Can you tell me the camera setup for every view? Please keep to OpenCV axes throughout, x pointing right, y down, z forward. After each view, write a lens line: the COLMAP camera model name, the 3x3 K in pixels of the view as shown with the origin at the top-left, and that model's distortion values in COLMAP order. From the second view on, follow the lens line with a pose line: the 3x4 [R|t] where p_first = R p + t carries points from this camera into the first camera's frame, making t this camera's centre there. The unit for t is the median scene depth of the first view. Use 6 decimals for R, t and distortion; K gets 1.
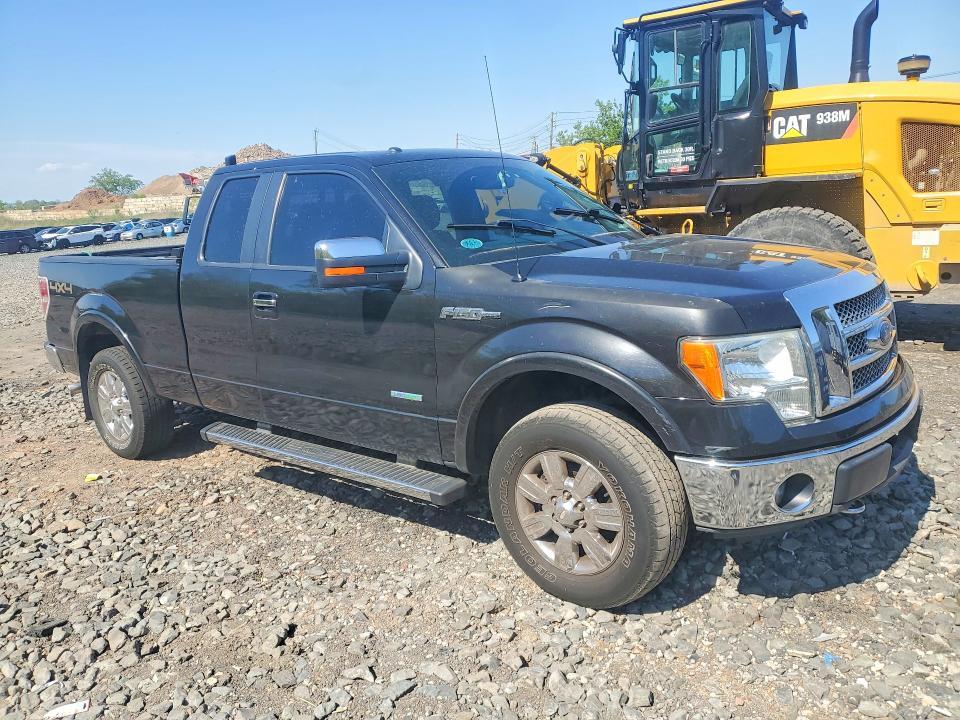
lens RADIAL K [[725.1, 0, 478.4], [0, 725.1, 364.4], [0, 0, 1]] dist [0.011322, -0.000779]
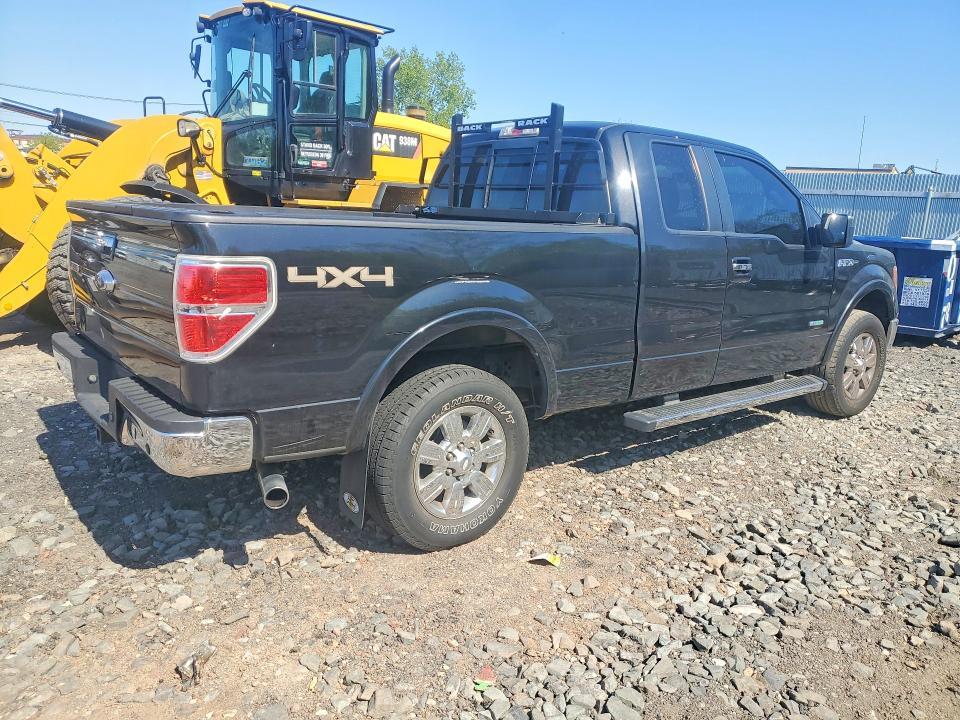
lens RADIAL K [[725.1, 0, 484.5], [0, 725.1, 350.6], [0, 0, 1]] dist [0.011322, -0.000779]
pose [[0.234866, -0.121420, 0.964414, -0.761386], [0.154881, 0.984166, 0.086189, -0.059989], [-0.959609, 0.129127, 0.249953, 0.577795]]
